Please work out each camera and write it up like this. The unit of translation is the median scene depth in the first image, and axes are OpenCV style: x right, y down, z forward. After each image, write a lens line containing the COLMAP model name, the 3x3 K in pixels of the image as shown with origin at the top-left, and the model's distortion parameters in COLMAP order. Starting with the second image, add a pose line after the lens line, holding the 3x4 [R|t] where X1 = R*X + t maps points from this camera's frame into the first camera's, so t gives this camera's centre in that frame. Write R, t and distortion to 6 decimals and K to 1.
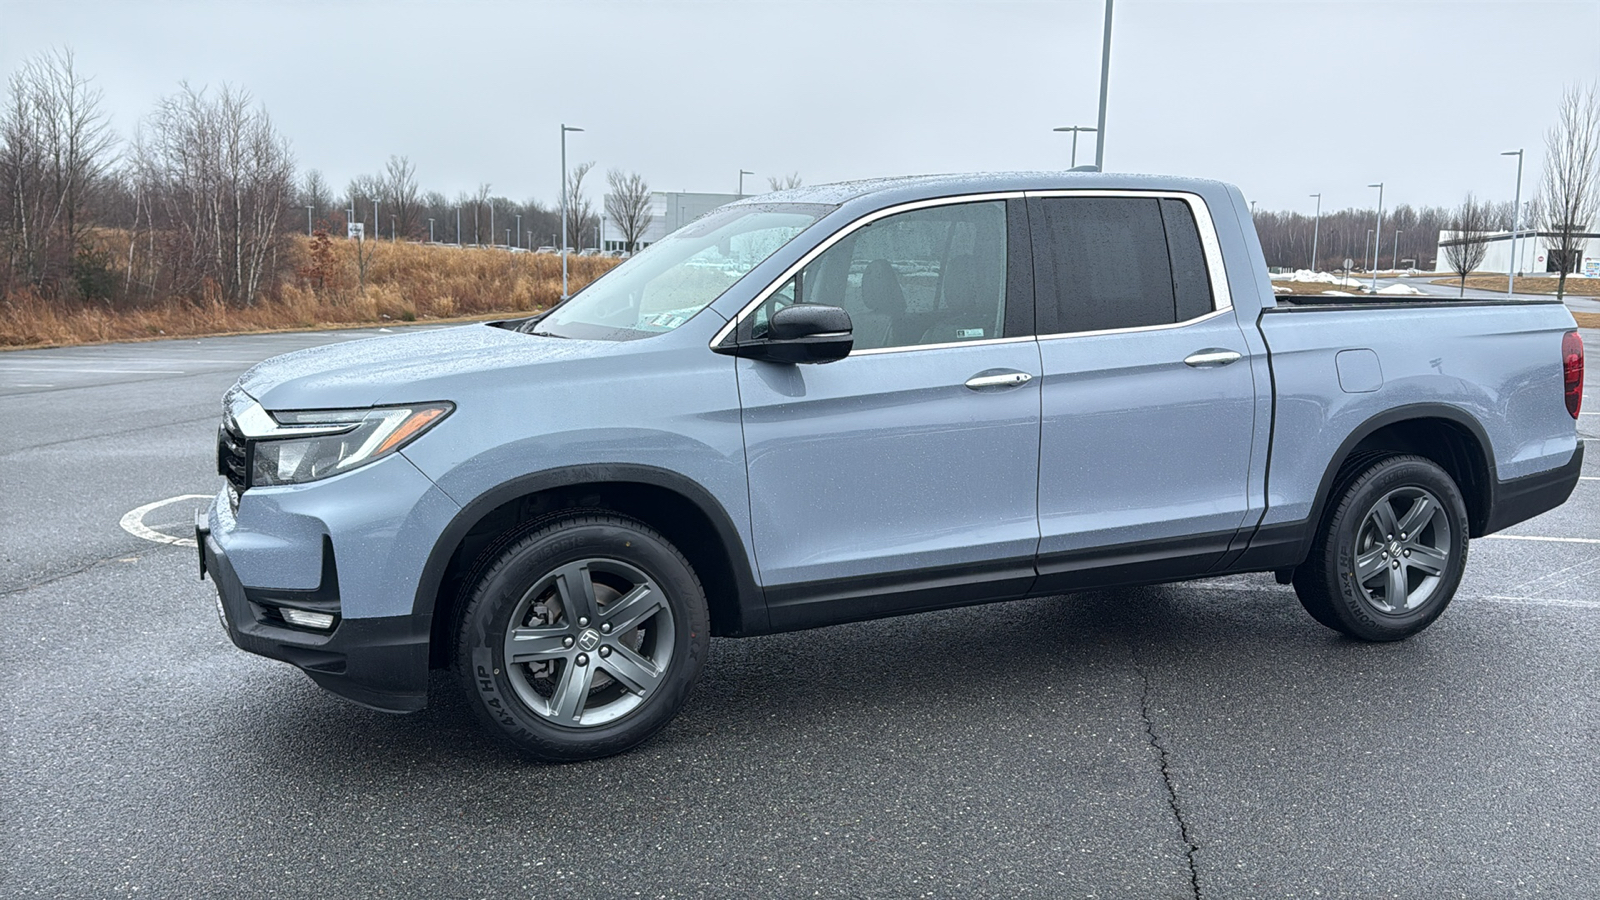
lens RADIAL K [[1366.0, 0, 823.9], [0, 1366.0, 464.0], [0, 0, 1]] dist [0.173202, -0.302641]
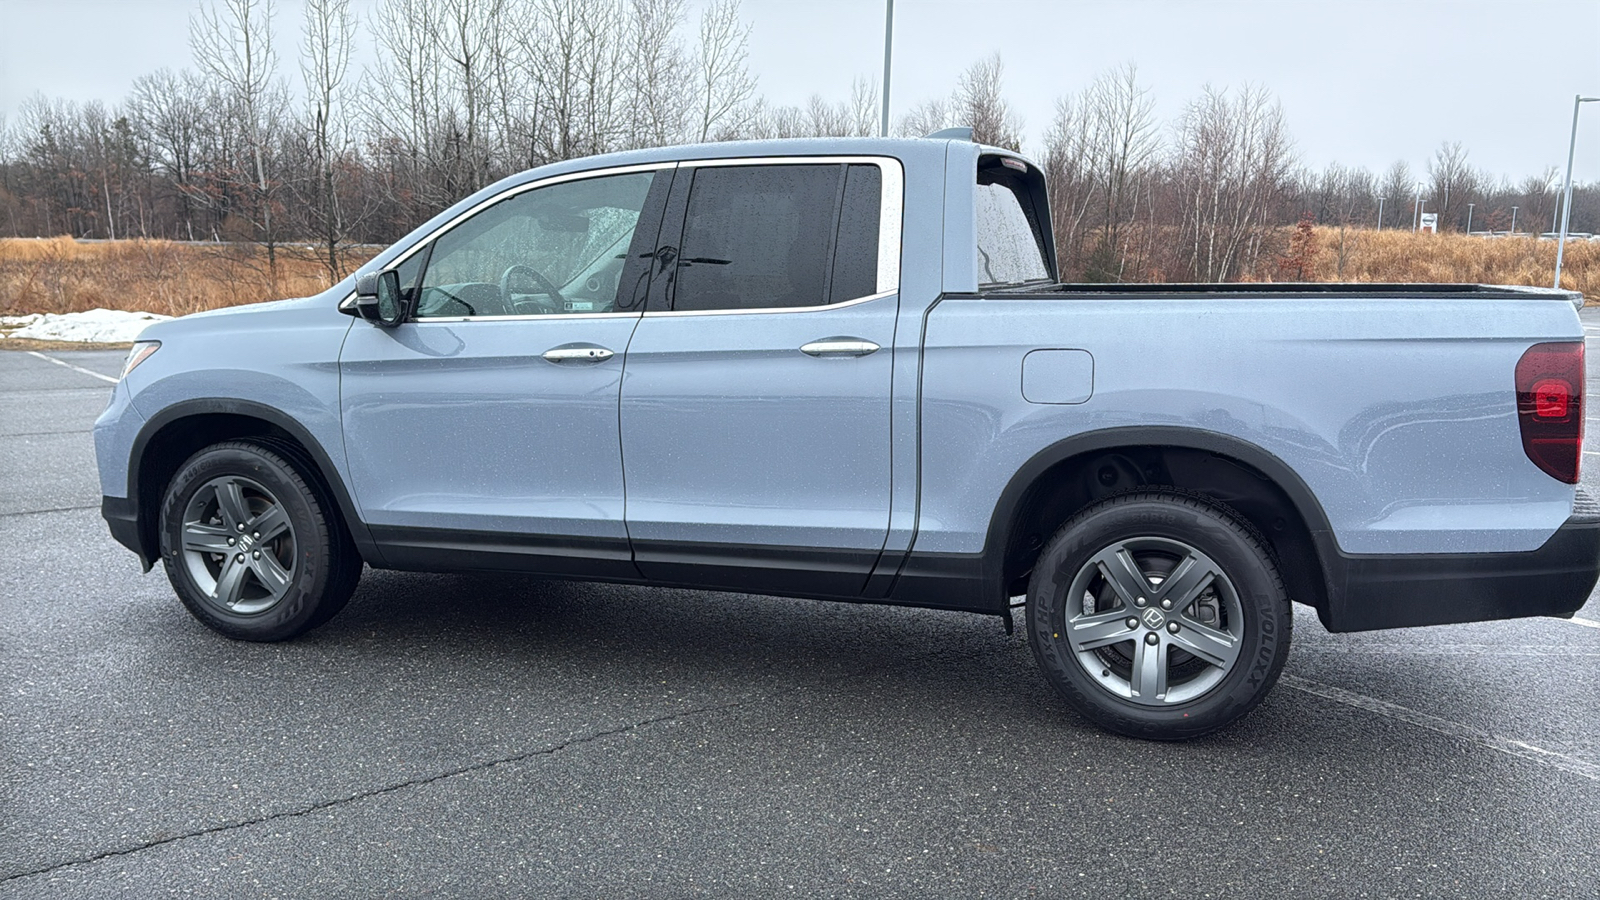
lens RADIAL K [[1363.6, 0, 840.8], [0, 1363.6, 462.1], [0, 0, 1]] dist [0.150500, -0.250165]
pose [[0.731455, 0.103958, -0.673918, 0.869769], [-0.101300, 0.993910, 0.043371, -0.042538], [0.674323, 0.036544, 0.737532, 0.371915]]
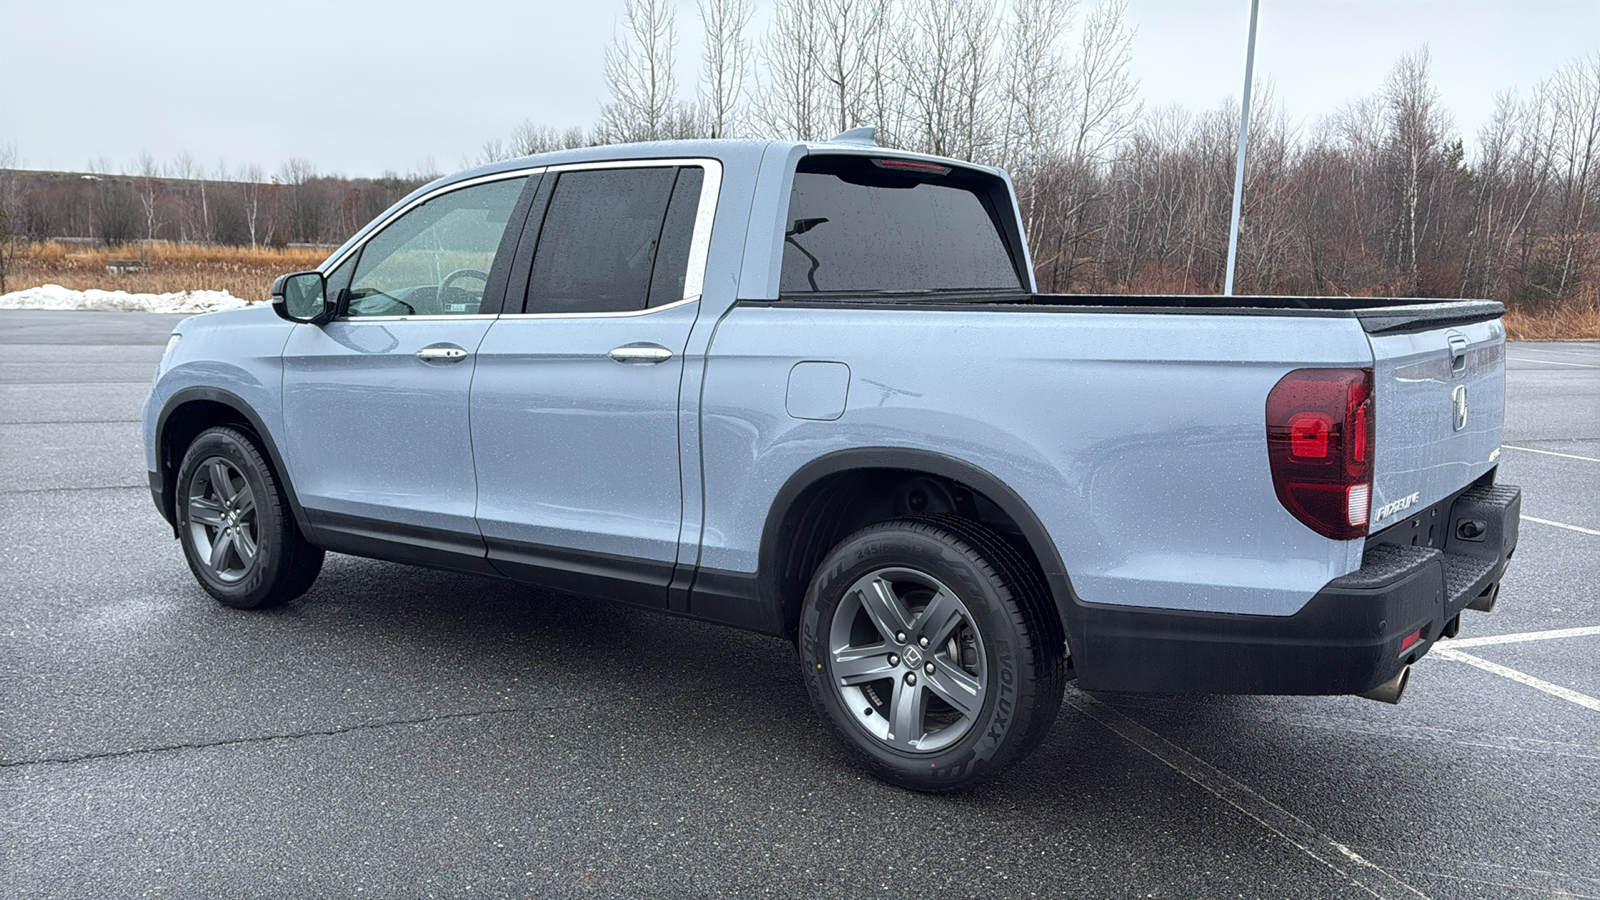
lens RADIAL K [[1363.6, 0, 840.8], [0, 1363.6, 462.1], [0, 0, 1]] dist [0.150500, -0.250165]
pose [[0.490922, 0.129460, -0.861531, 1.079307], [-0.134112, 0.988340, 0.072094, -0.088215], [0.860819, 0.080149, 0.502560, 0.690775]]
